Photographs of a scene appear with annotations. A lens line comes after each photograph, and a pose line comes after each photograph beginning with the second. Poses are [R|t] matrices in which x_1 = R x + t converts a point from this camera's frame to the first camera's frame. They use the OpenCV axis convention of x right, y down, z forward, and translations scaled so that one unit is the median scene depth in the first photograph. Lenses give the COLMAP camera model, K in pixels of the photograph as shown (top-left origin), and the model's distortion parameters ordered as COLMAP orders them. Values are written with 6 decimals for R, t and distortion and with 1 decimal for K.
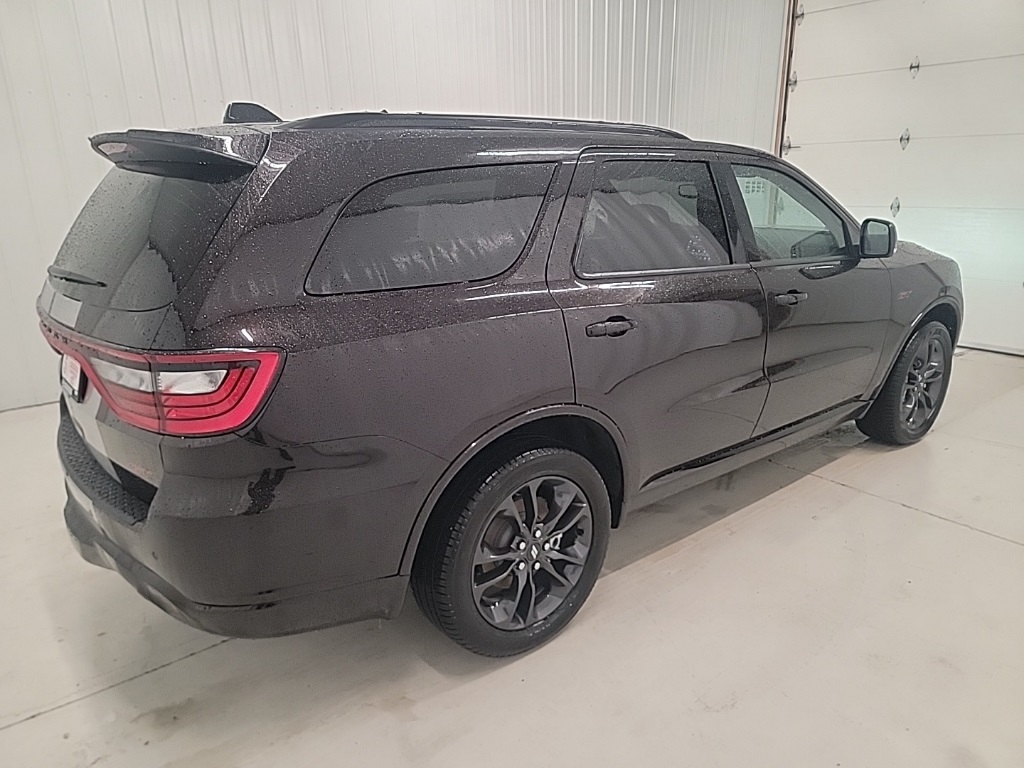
lens RADIAL K [[697.9, 0, 536.6], [0, 697.9, 385.0], [0, 0, 1]] dist [-0.000417, 0.001375]
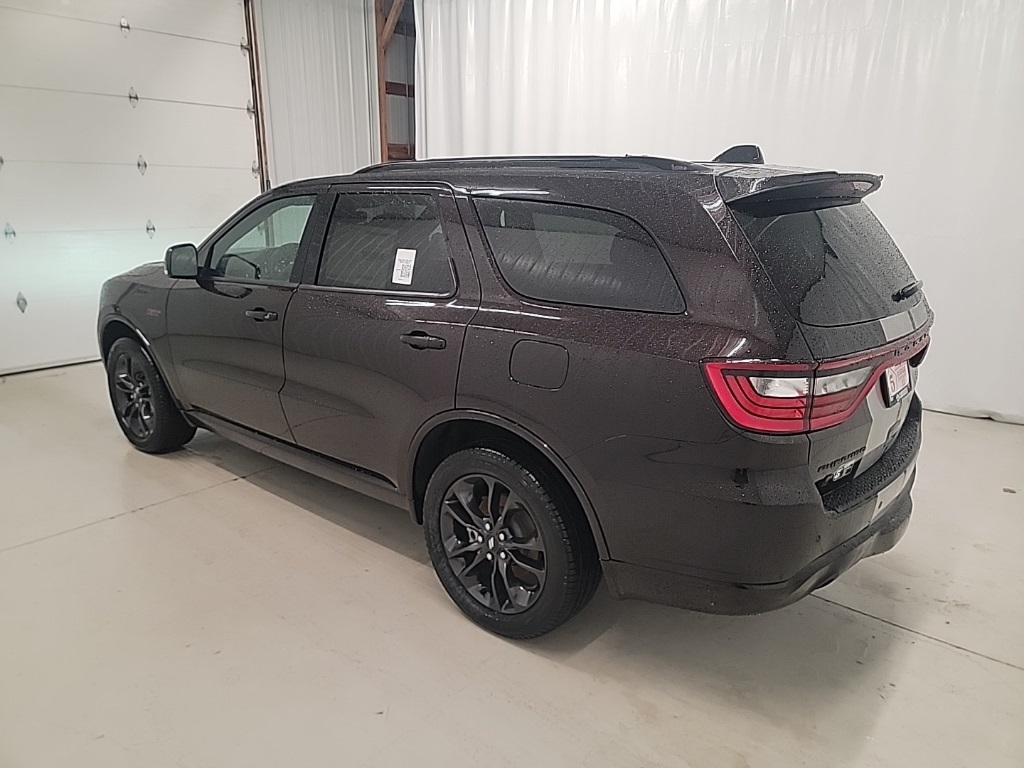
lens RADIAL K [[661.9, 0, 513.6], [0, 661.9, 382.8], [0, 0, 1]] dist [0.067977, -0.053892]
pose [[-0.868673, 0.126710, -0.478906, 0.455988], [-0.183602, 0.815538, 0.548807, -0.575939], [0.460105, 0.564662, -0.685171, 1.652029]]
